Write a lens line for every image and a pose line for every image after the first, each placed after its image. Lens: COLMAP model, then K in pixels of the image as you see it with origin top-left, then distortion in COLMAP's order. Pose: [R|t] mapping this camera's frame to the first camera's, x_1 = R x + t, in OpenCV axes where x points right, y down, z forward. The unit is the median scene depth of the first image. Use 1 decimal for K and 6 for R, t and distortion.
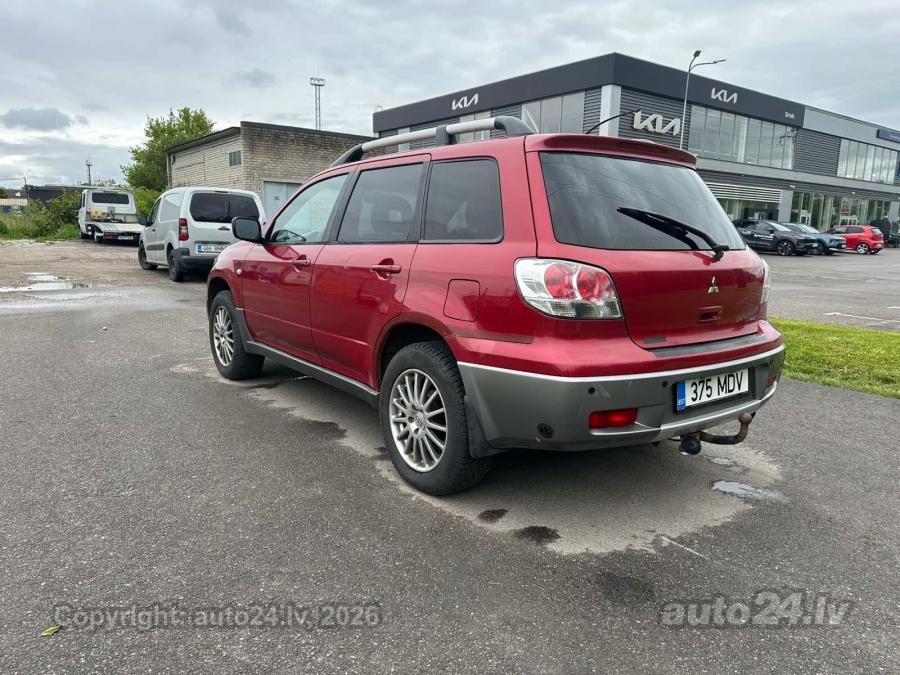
lens RADIAL K [[638.6, 0, 450.1], [0, 638.6, 339.9], [0, 0, 1]] dist [0.051604, -0.053386]
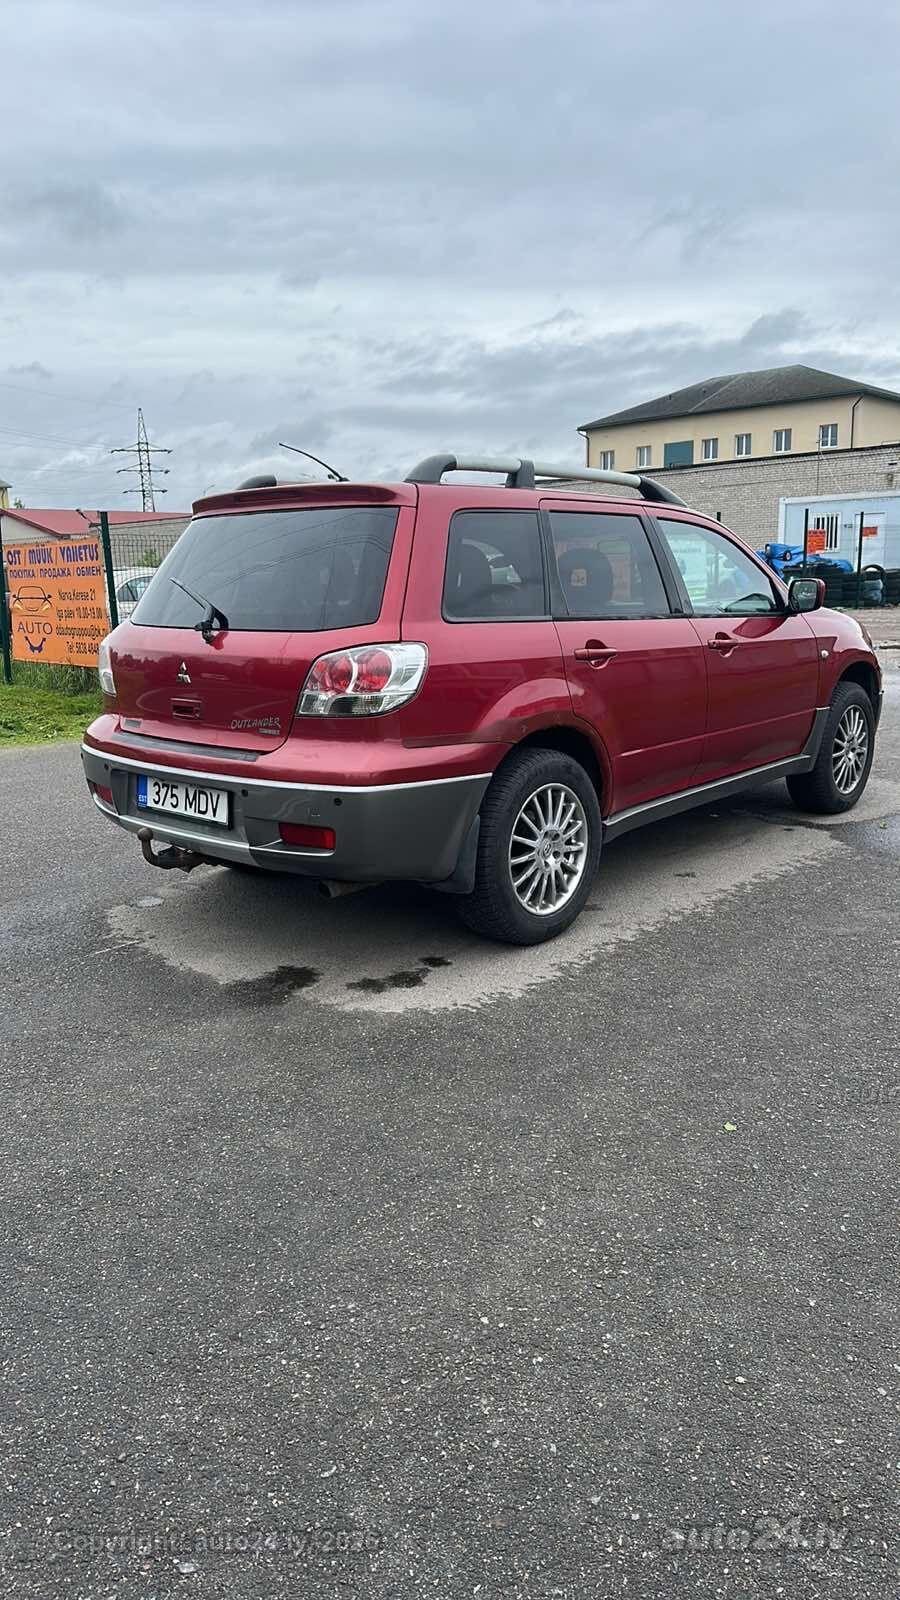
lens RADIAL K [[1081.4, 0, 450.1], [0, 1081.4, 813.8], [0, 0, 1]] dist [0.060530, -0.060849]
pose [[0.195113, 0.187912, -0.962611, 1.344948], [-0.142202, 0.976523, 0.161804, -0.132832], [0.970417, 0.105315, 0.217254, 0.771153]]
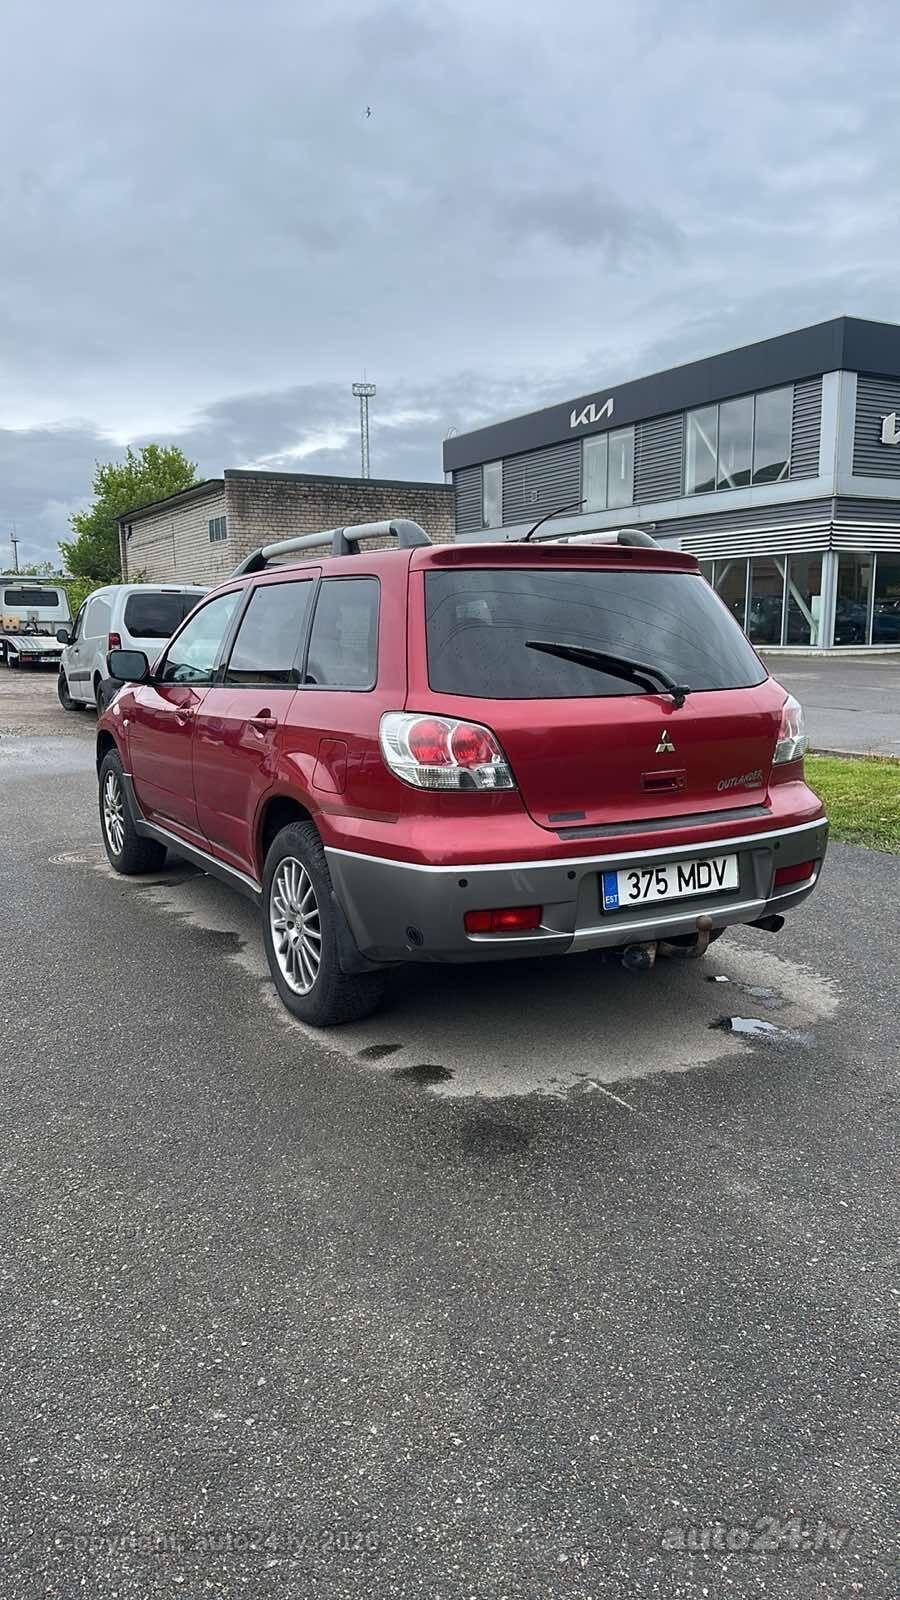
lens RADIAL K [[1081.4, 0, 442.9], [0, 1081.4, 796.3], [0, 0, 1]] dist [0.060530, -0.060849]
pose [[0.990287, -0.010261, -0.138662, 0.242253], [0.008310, 0.999858, -0.014641, -0.004421], [0.138793, 0.013347, 0.990231, -0.192713]]
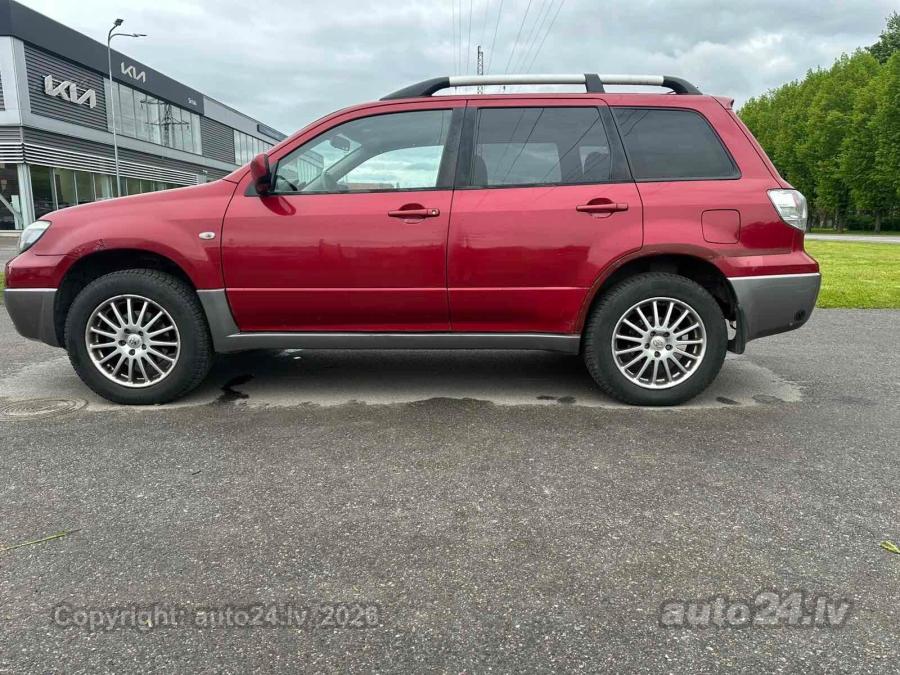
lens RADIAL K [[638.6, 0, 456.2], [0, 638.6, 341.2], [0, 0, 1]] dist [0.051604, -0.053386]
pose [[0.607178, -0.162749, 0.777719, -0.926614], [0.146124, 0.984975, 0.092040, -0.026002], [-0.781014, 0.057759, 0.621837, 0.475951]]
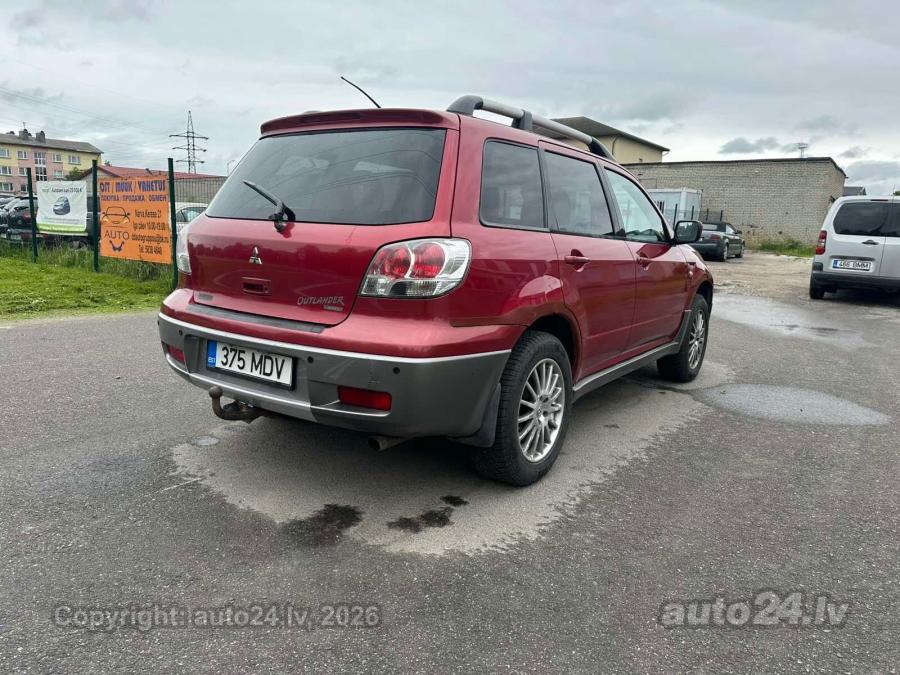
lens RADIAL K [[638.6, 0, 450.6], [0, 638.6, 342.2], [0, 0, 1]] dist [0.051604, -0.053386]
pose [[0.307261, 0.159944, -0.938088, 1.045048], [-0.191789, 0.975955, 0.103582, -0.084129], [0.932099, 0.148088, 0.330548, 0.716894]]
